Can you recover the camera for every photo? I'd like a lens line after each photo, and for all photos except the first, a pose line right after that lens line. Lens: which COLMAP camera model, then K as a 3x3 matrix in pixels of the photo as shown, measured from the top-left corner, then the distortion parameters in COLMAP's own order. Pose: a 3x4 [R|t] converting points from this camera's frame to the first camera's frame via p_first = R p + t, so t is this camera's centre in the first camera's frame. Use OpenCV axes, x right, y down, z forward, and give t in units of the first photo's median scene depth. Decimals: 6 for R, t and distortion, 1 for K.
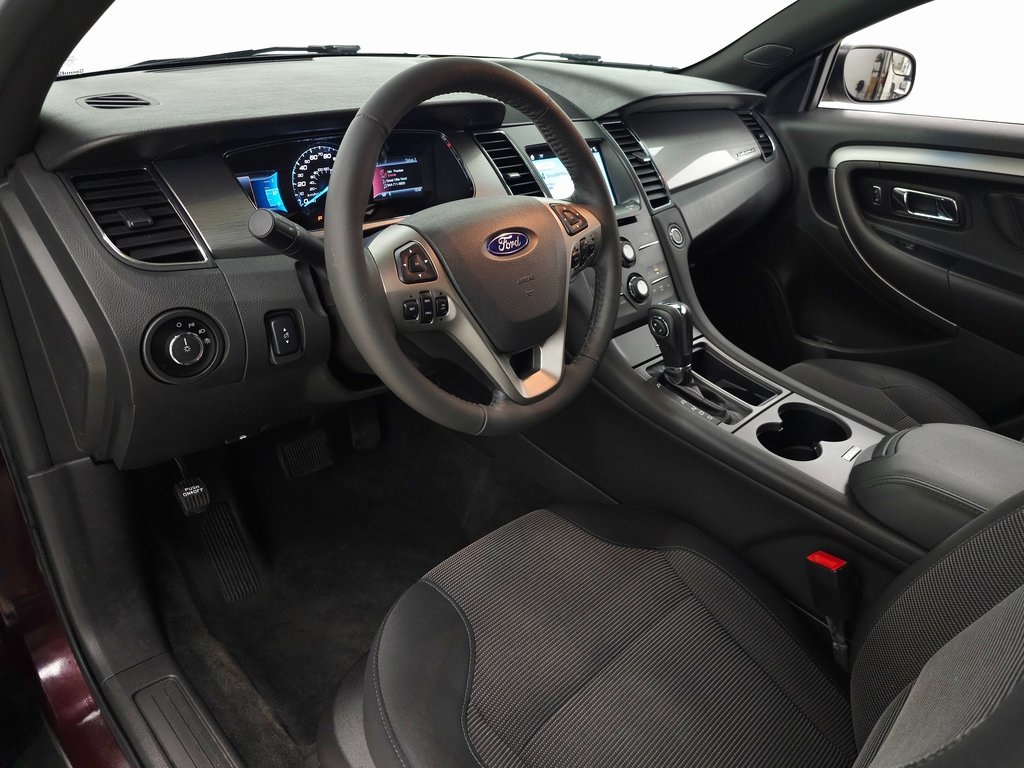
lens RADIAL K [[697.5, 0, 508.7], [0, 697.5, 382.0], [0, 0, 1]] dist [0.071465, -0.088414]
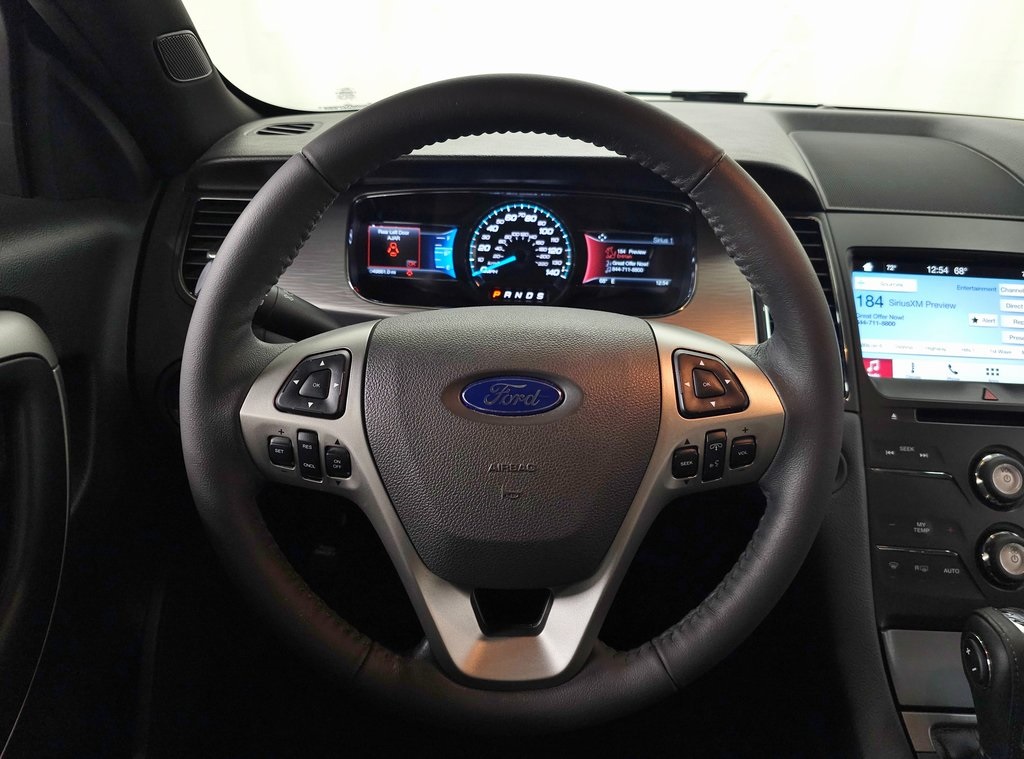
lens RADIAL K [[705.8, 0, 516.1], [0, 705.8, 375.7], [0, 0, 1]] dist [0.074078, -0.091115]
pose [[0.697623, 0.272512, -0.662616, 0.269677], [-0.336658, 0.941063, 0.032585, -0.171359], [0.632443, 0.200343, 0.748250, 0.428296]]
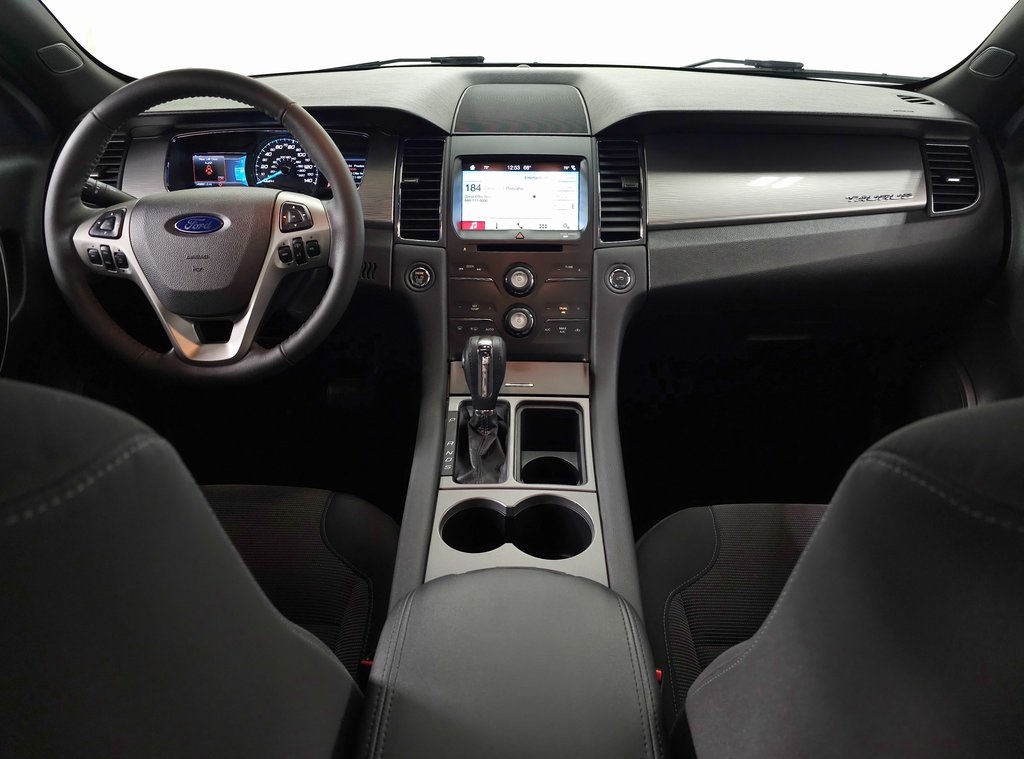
lens RADIAL K [[705.8, 0, 516.1], [0, 705.8, 375.7], [0, 0, 1]] dist [0.074078, -0.091115]
pose [[0.692110, 0.287594, -0.662022, 0.903577], [-0.299159, 0.949001, 0.099507, -0.174108], [0.656877, 0.129180, 0.742849, 0.364625]]
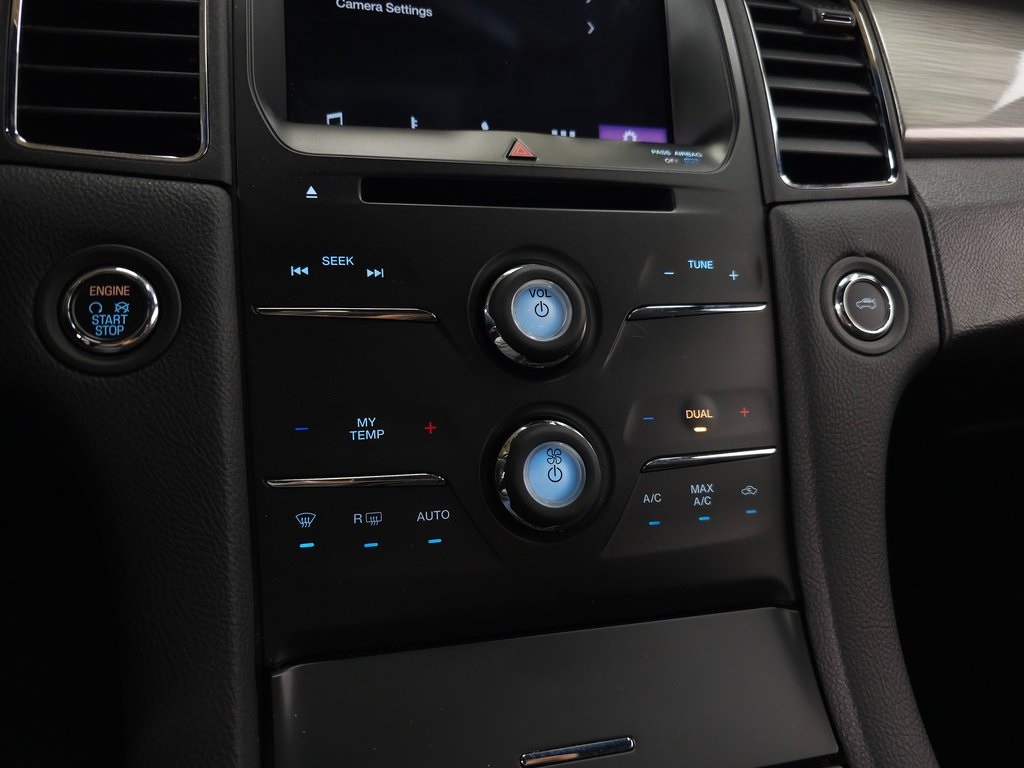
lens RADIAL K [[734.7, 0, 523.1], [0, 734.7, 375.4], [0, 0, 1]] dist [0.054961, -0.107348]
pose [[0.858501, 0.243130, -0.451512, 0.312447], [-0.273244, 0.961944, -0.001556, -0.180957], [0.433951, 0.124709, 0.892264, 0.865622]]
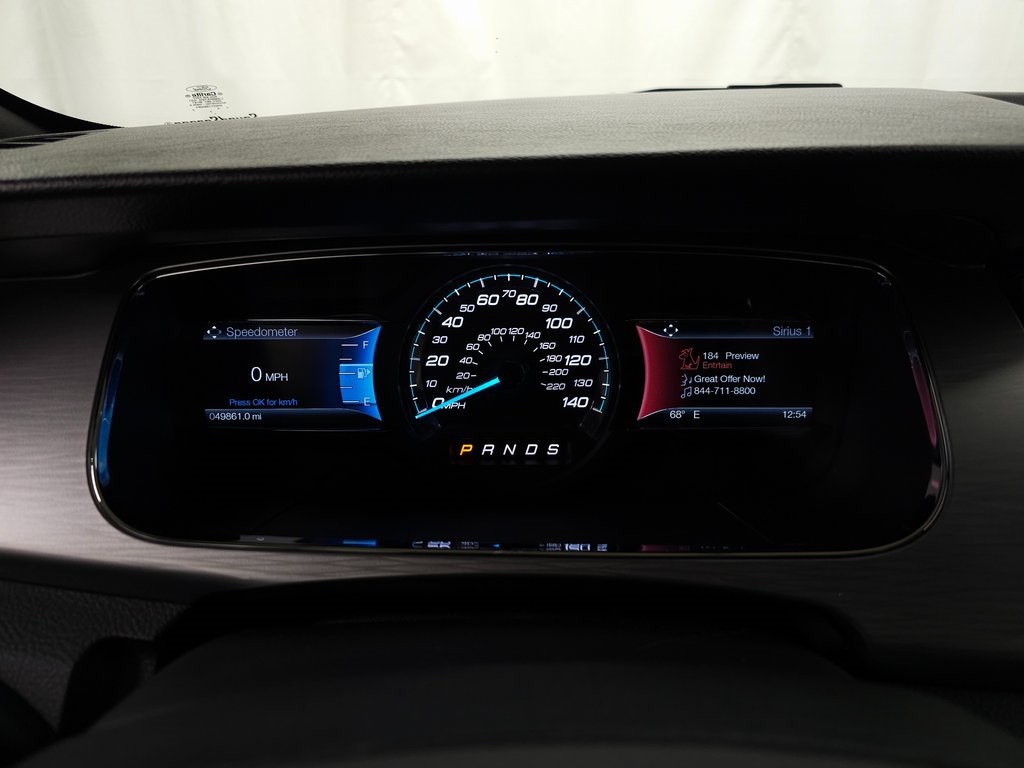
lens RADIAL K [[734.7, 0, 523.1], [0, 734.7, 375.4], [0, 0, 1]] dist [0.054961, -0.107348]
pose [[0.716620, 0.189443, -0.671243, 0.016204], [-0.292922, 0.955162, -0.043151, -0.249831], [0.632971, 0.227544, 0.739981, 0.675061]]
